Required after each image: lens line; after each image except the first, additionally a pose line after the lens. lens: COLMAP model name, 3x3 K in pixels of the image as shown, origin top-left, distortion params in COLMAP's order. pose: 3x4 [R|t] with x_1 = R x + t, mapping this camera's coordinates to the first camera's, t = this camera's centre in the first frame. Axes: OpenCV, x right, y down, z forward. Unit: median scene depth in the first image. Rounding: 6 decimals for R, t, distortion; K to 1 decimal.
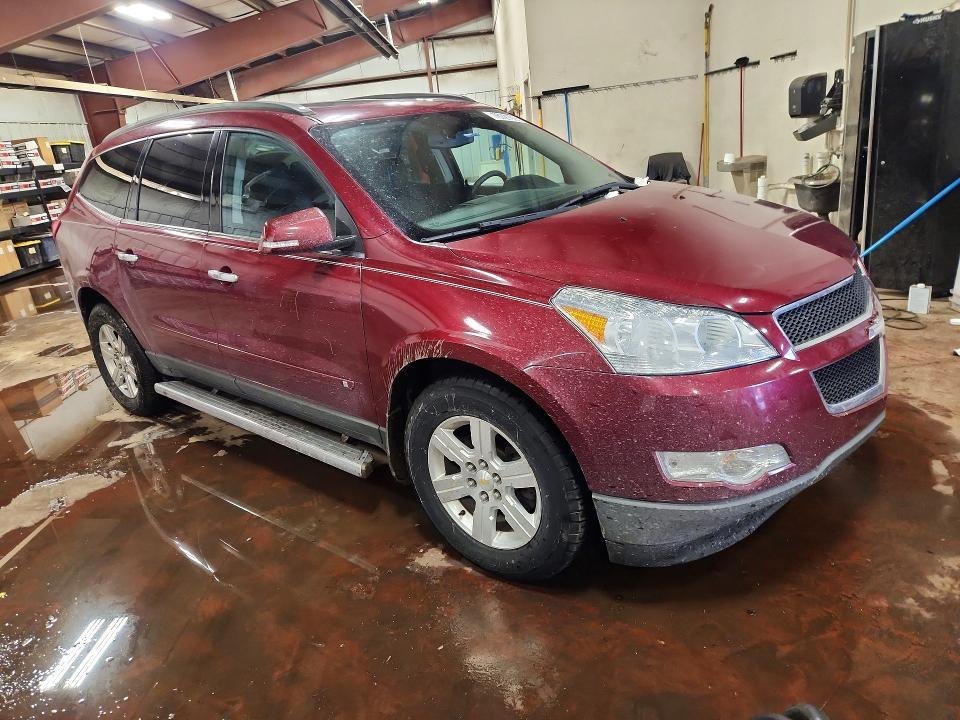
lens RADIAL K [[638.3, 0, 480.0], [0, 638.3, 360.0], [0, 0, 1]] dist [0.001401, 0.000165]
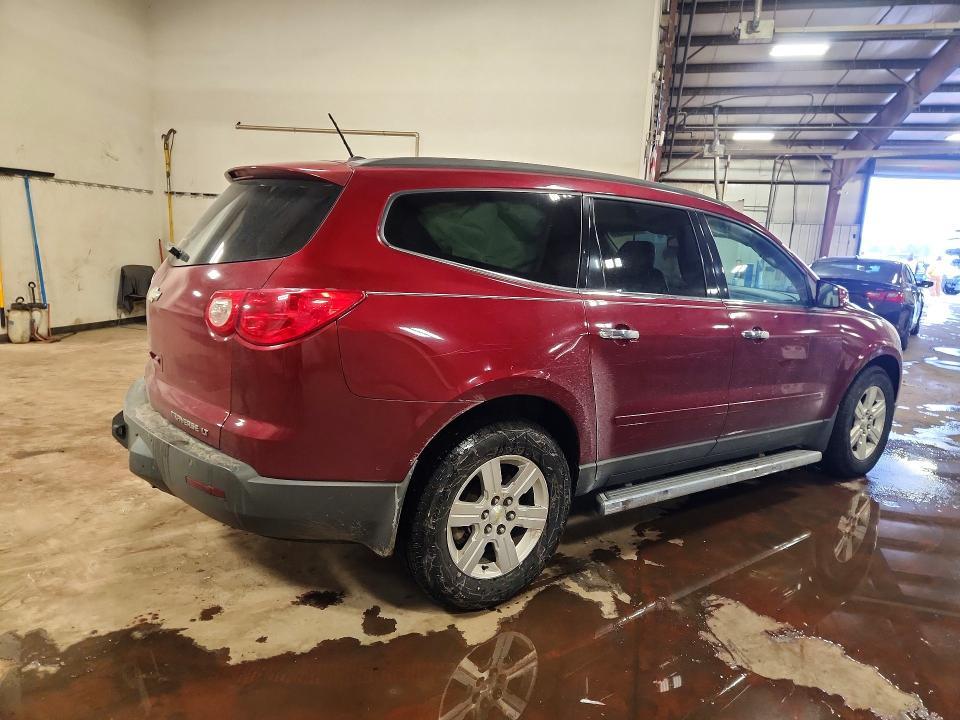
lens RADIAL K [[638.3, 0, 480.0], [0, 638.3, 360.0], [0, 0, 1]] dist [0.001401, 0.000165]
pose [[0.245651, -0.046819, 0.968227, -0.503937], [0.249123, 0.968333, -0.016381, -0.059212], [-0.936799, 0.245232, 0.249536, 0.366726]]
